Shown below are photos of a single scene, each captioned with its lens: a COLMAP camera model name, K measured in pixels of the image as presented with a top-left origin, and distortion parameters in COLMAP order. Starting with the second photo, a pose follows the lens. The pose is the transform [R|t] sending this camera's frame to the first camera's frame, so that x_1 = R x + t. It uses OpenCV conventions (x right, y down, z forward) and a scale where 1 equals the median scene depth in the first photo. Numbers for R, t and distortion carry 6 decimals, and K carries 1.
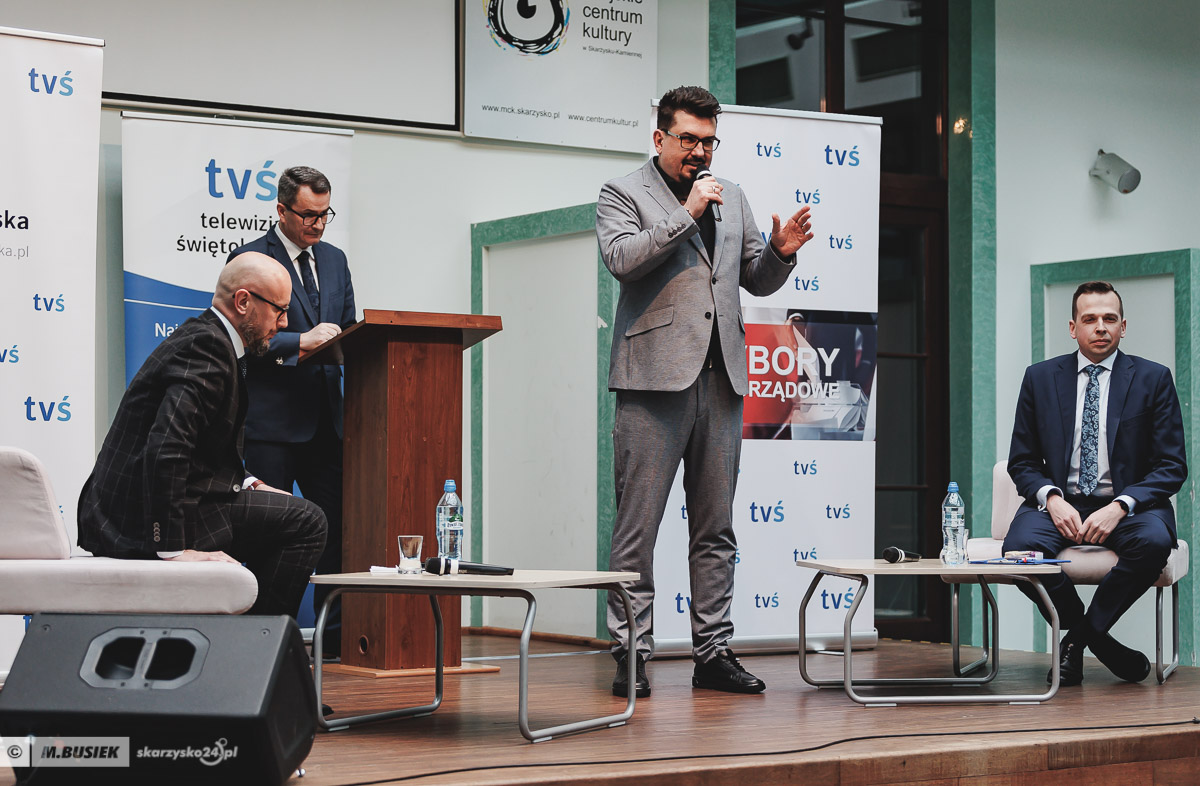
lens RADIAL K [[2394.4, 0, 594.2], [0, 2394.4, 381.0], [0, 0, 1]] dist [-0.017953, 0.000000]
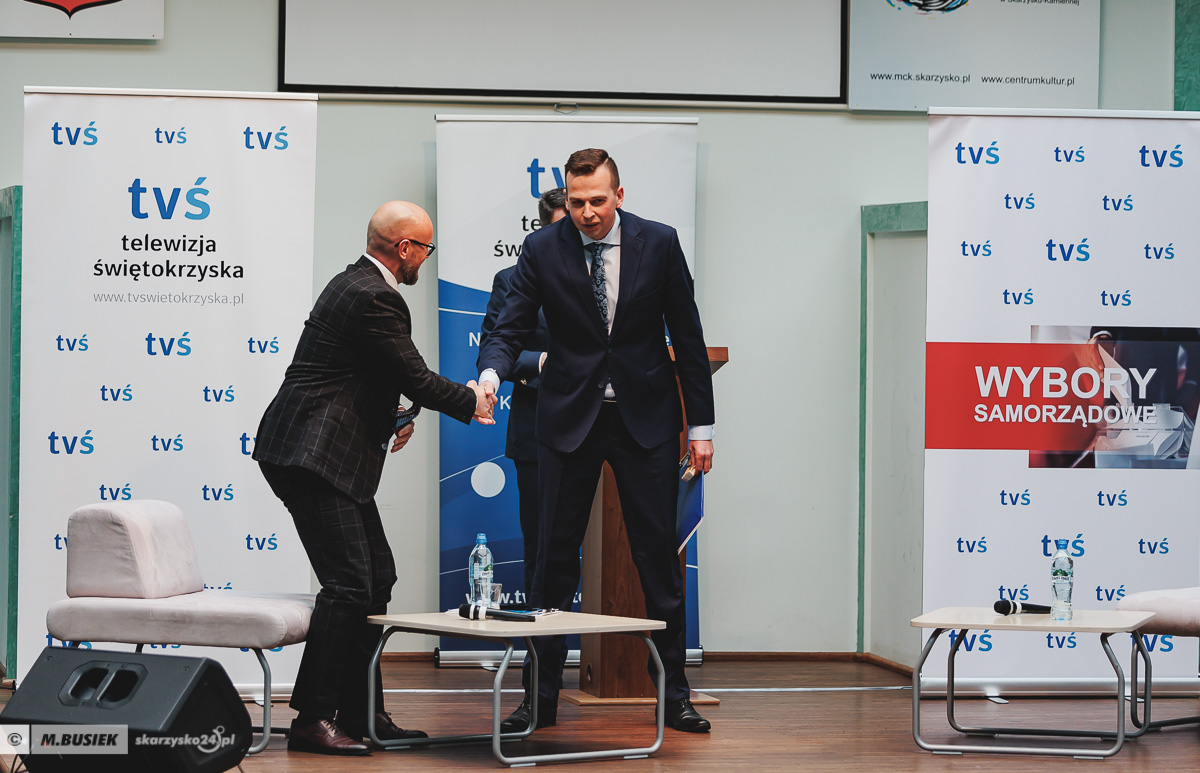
lens RADIAL K [[4440.4, 0, 602.8], [0, 4440.4, 387.9], [0, 0, 1]] dist [-0.117938, 0.000000]
pose [[0.924160, 0.016593, -0.381645, 0.553907], [0.005420, 0.998386, 0.056532, -0.103123], [0.381967, -0.054313, 0.922578, -0.642531]]
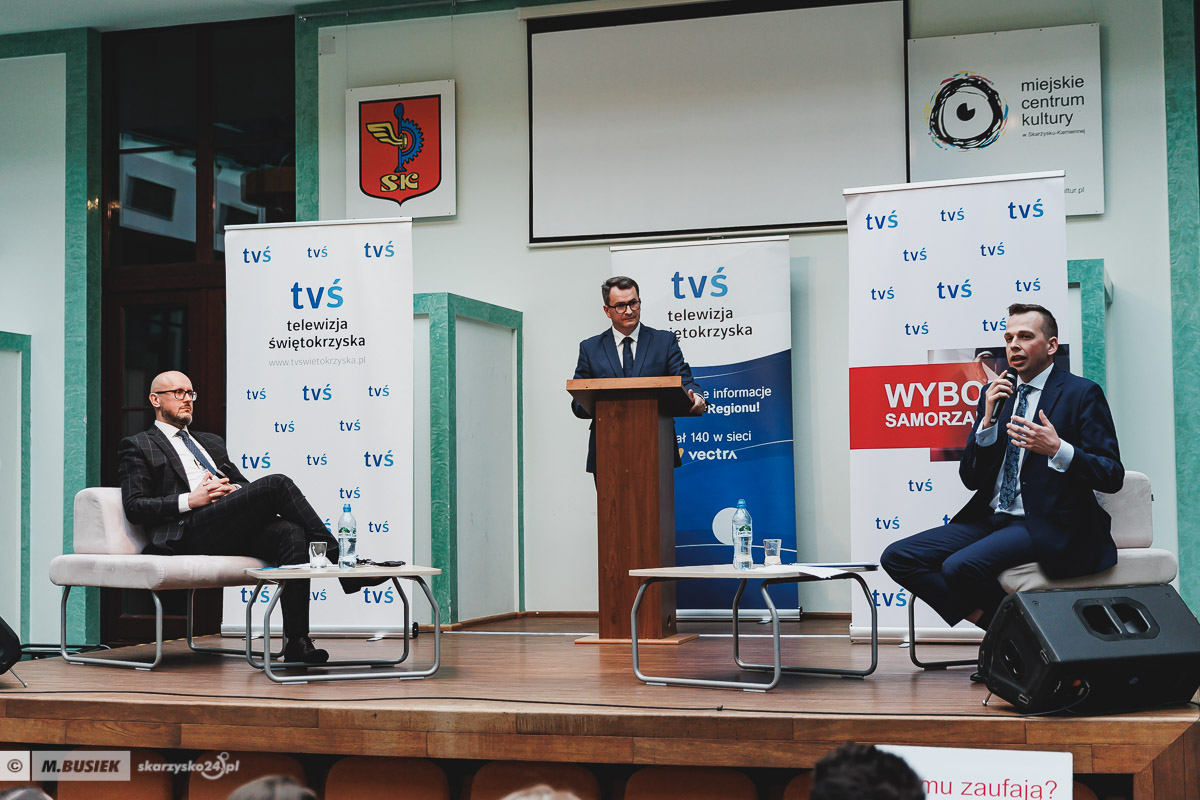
lens RADIAL K [[1809.3, 0, 599.2], [0, 1809.3, 400.7], [0, 0, 1]] dist [0.014157, 0.000000]
pose [[0.632548, -0.054369, -0.772610, 0.638022], [0.046134, 0.998407, -0.032487, 0.015321], [0.773146, -0.015094, 0.634049, 0.297166]]
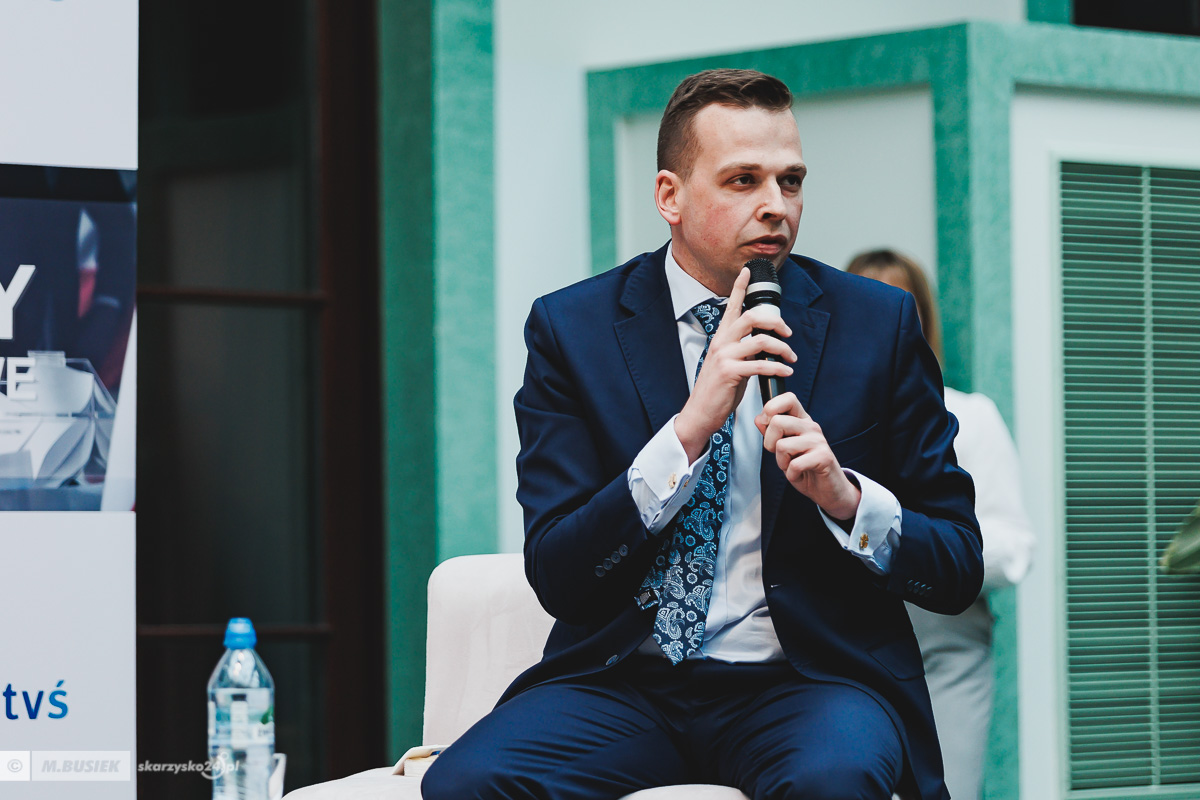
lens RADIAL K [[5638.2, 0, 600.8], [0, 5638.2, 408.1], [0, 0, 1]] dist [1.229916, 0.000000]
pose [[0.985504, -0.010519, 0.169323, 0.038481], [0.009689, 0.999937, 0.005730, 0.004447], [-0.169373, -0.004006, 0.985544, 0.105771]]
